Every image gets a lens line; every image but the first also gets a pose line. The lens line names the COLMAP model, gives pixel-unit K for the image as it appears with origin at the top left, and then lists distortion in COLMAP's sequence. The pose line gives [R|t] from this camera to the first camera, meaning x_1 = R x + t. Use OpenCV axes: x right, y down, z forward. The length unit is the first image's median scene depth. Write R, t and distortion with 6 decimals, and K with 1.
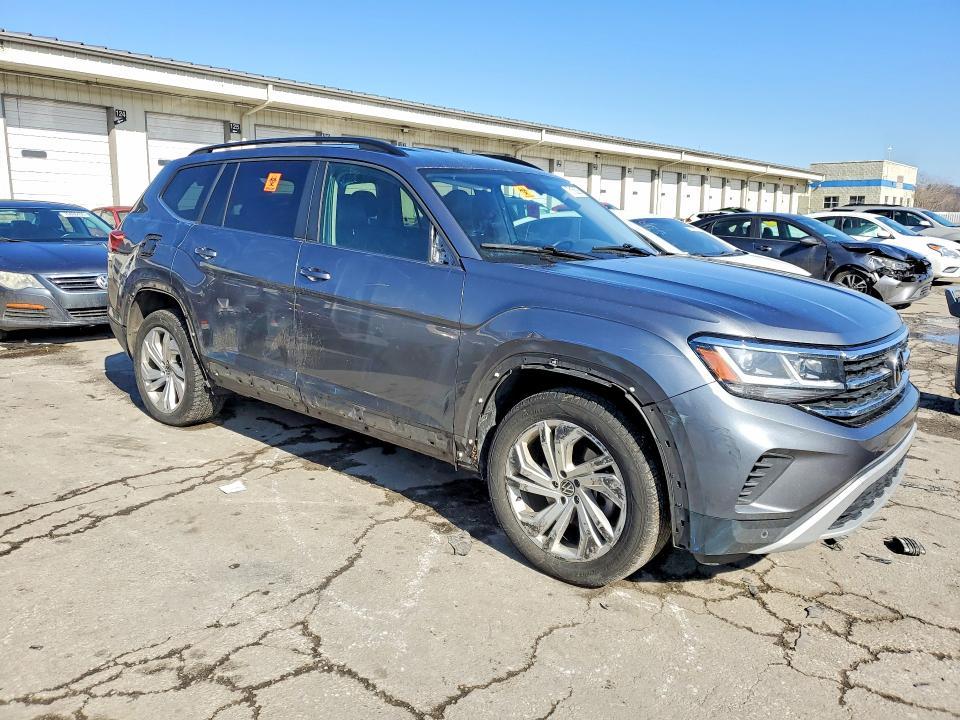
lens RADIAL K [[741.1, 0, 480.0], [0, 741.1, 360.0], [0, 0, 1]] dist [0.043767, 0.006014]
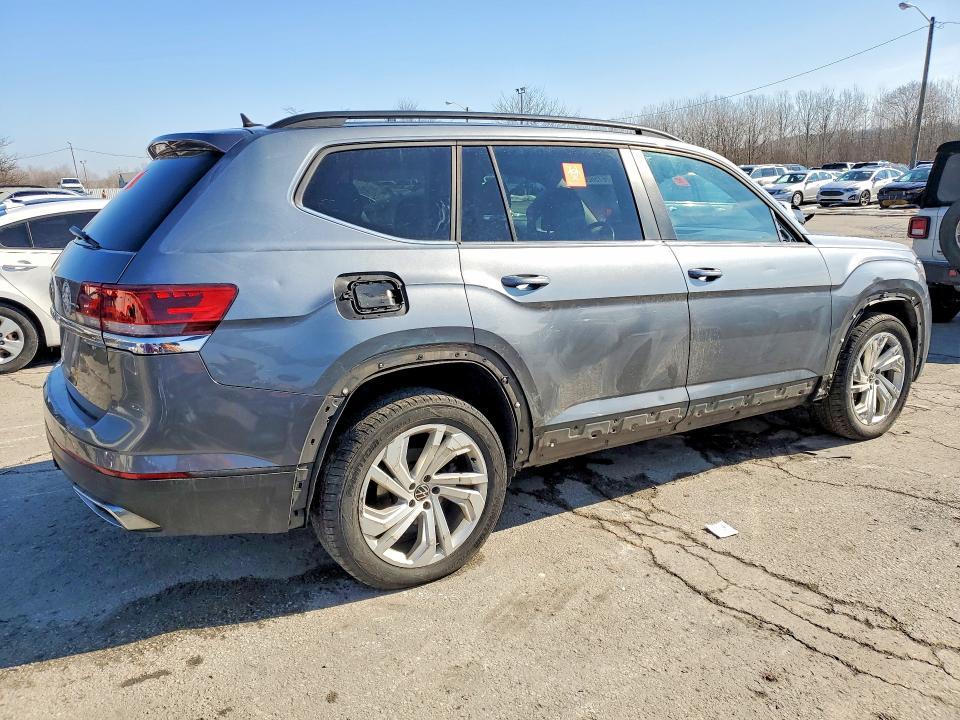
lens RADIAL K [[741.1, 0, 480.0], [0, 741.1, 360.0], [0, 0, 1]] dist [0.043767, 0.006014]
pose [[0.303126, -0.246339, 0.920561, -1.109965], [0.207460, 0.959900, 0.188553, -0.230745], [-0.930094, 0.133824, 0.342076, 0.888321]]
